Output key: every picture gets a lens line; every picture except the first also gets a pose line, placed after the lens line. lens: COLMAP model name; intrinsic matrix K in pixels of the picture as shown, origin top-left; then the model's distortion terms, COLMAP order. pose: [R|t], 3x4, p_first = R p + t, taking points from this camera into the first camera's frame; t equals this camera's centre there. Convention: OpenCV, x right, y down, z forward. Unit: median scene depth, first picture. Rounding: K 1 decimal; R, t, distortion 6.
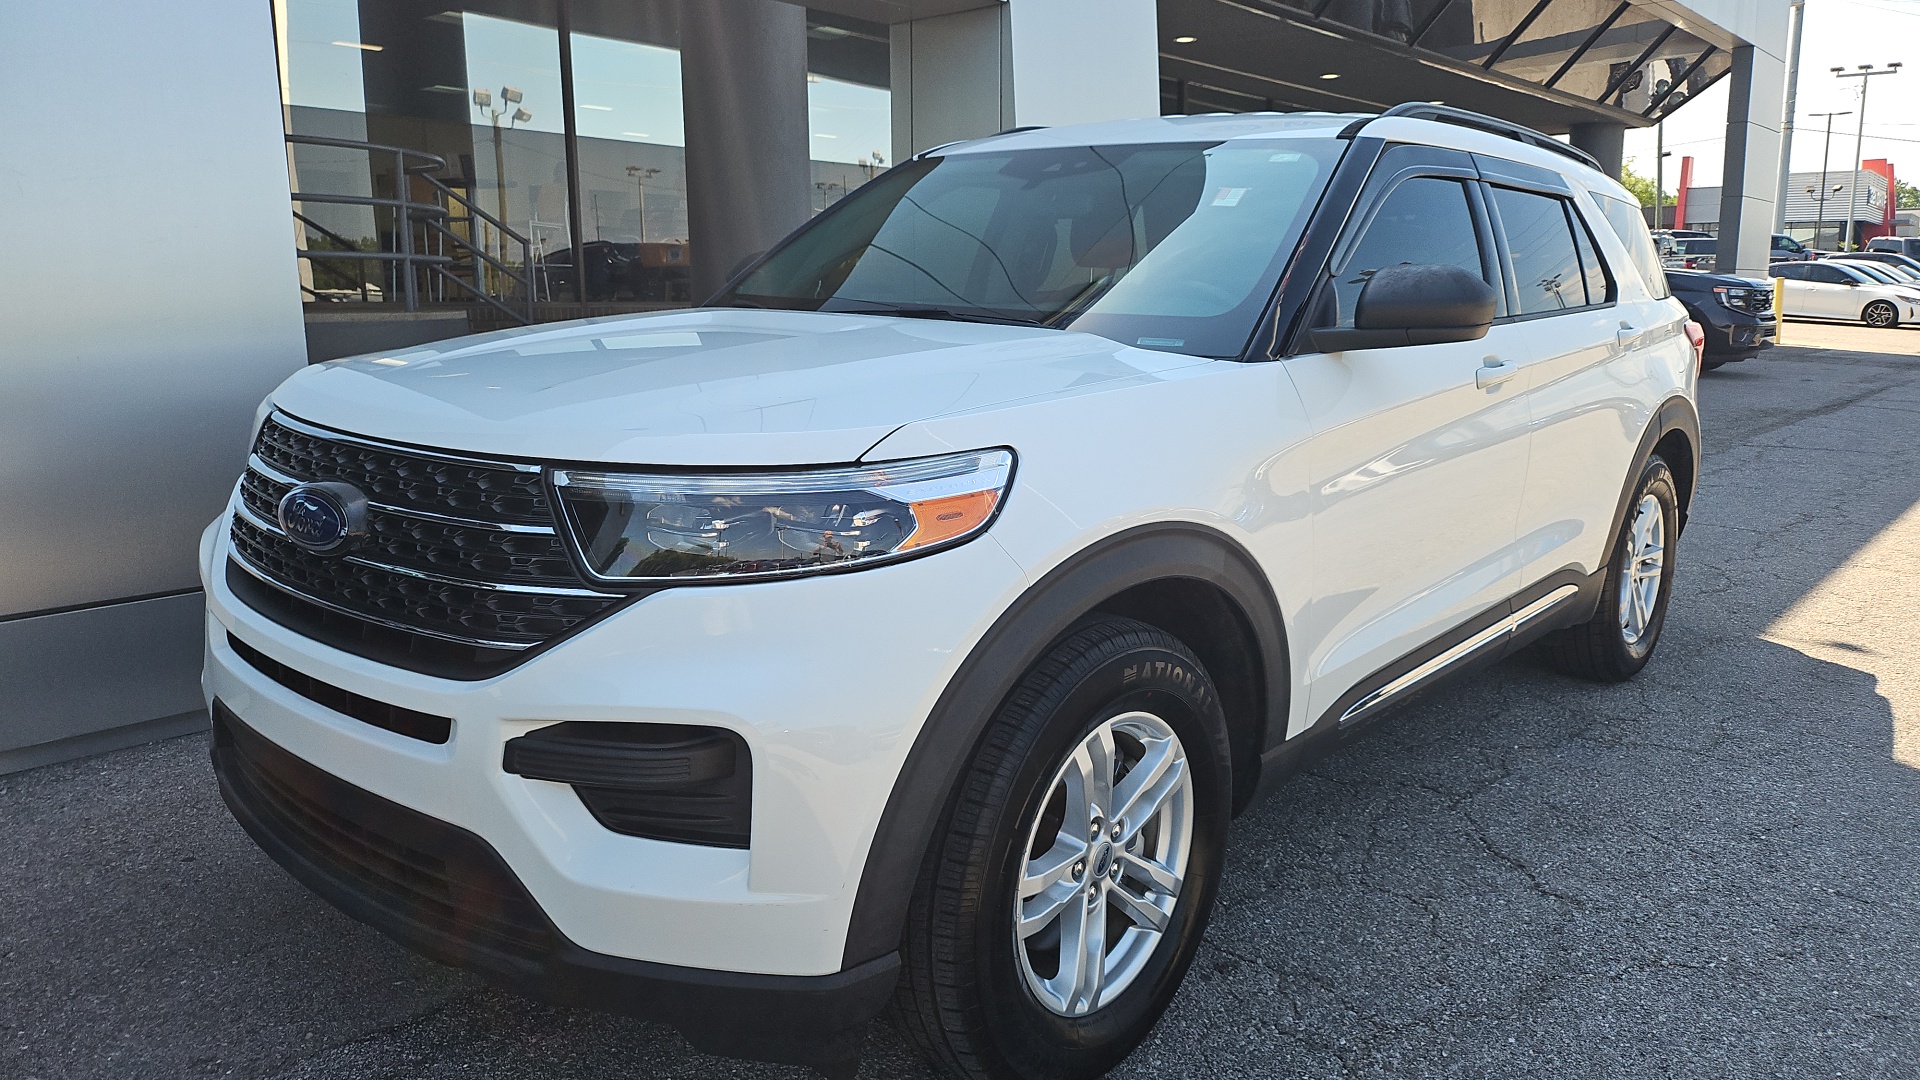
lens RADIAL K [[1435.1, 0, 965.3], [0, 1435.1, 528.0], [0, 0, 1]] dist [0.037545, -0.030210]
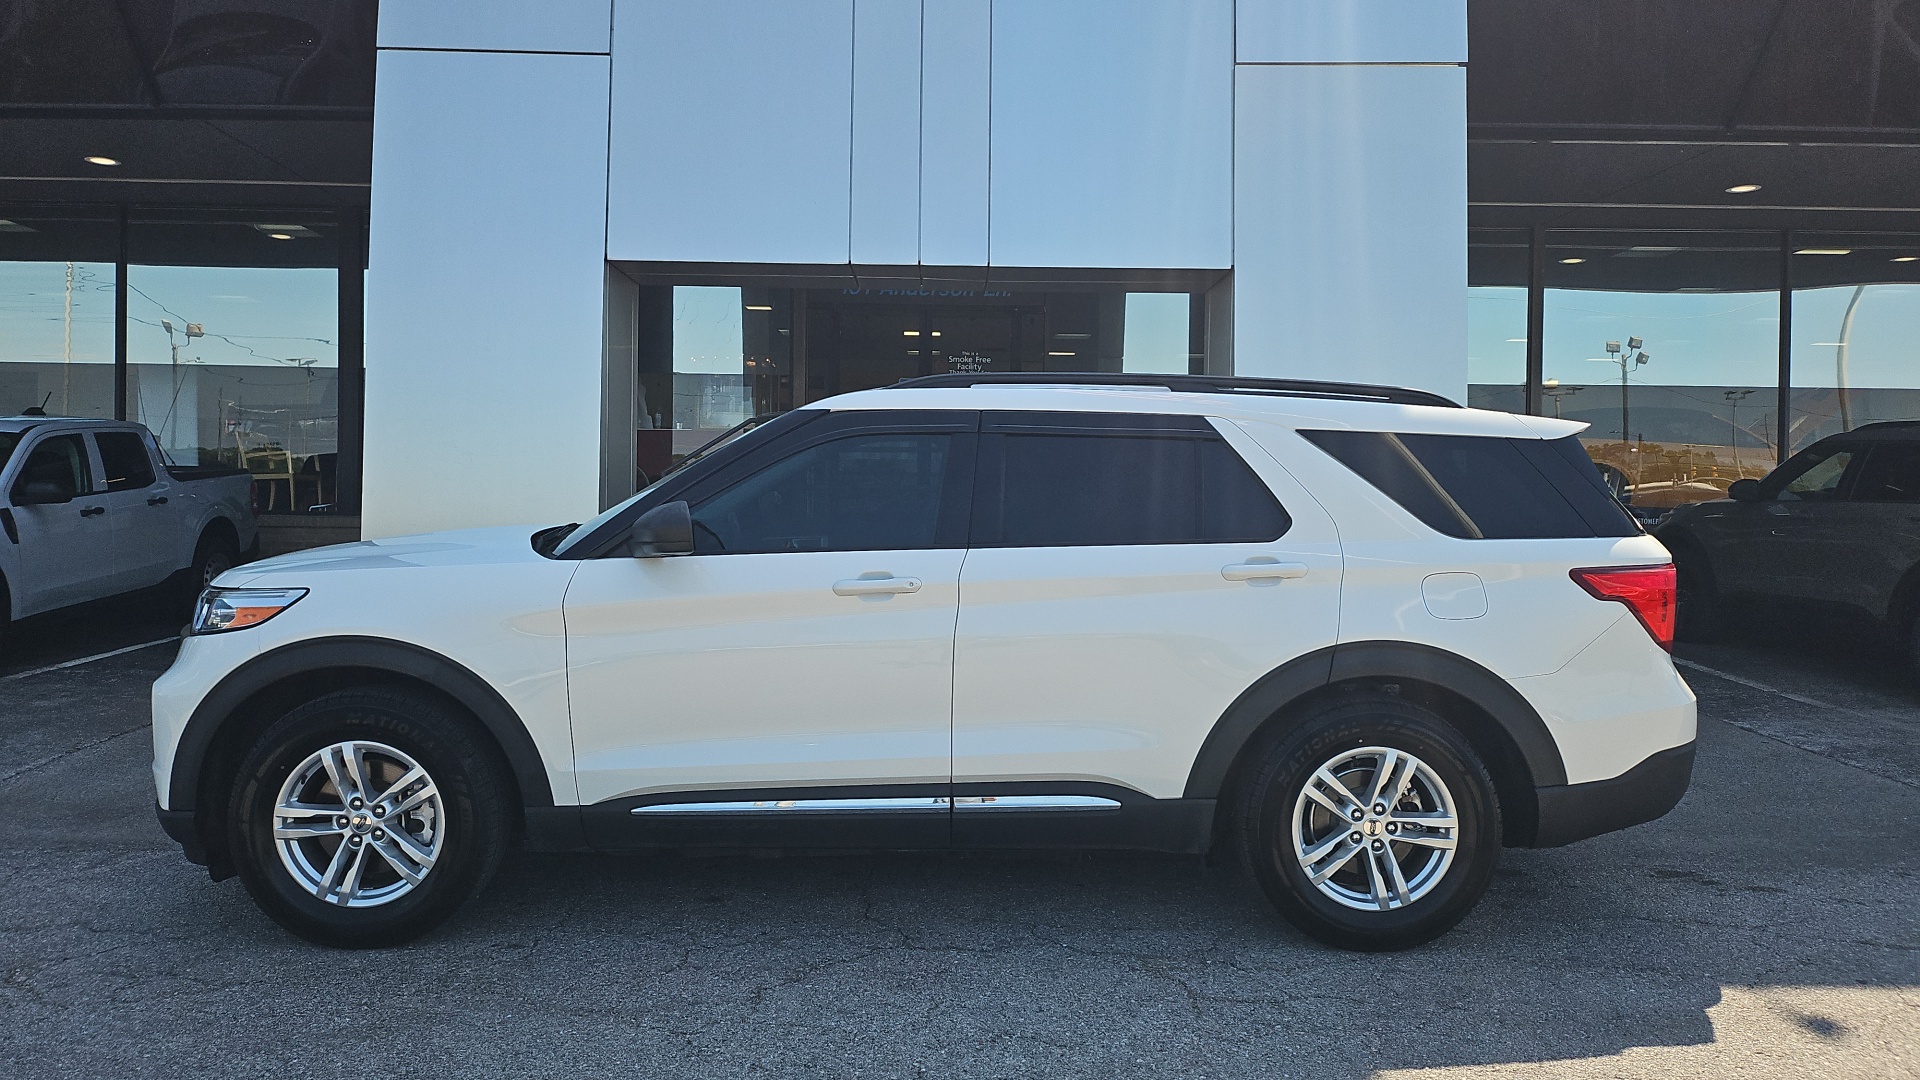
lens RADIAL K [[1435.1, 0, 976.8], [0, 1435.1, 546.0], [0, 0, 1]] dist [0.037545, -0.030210]
pose [[0.611109, 0.018188, -0.791338, 1.212004], [-0.139097, 0.986646, -0.084740, -0.040653], [0.779229, 0.161858, 0.605478, 0.269719]]
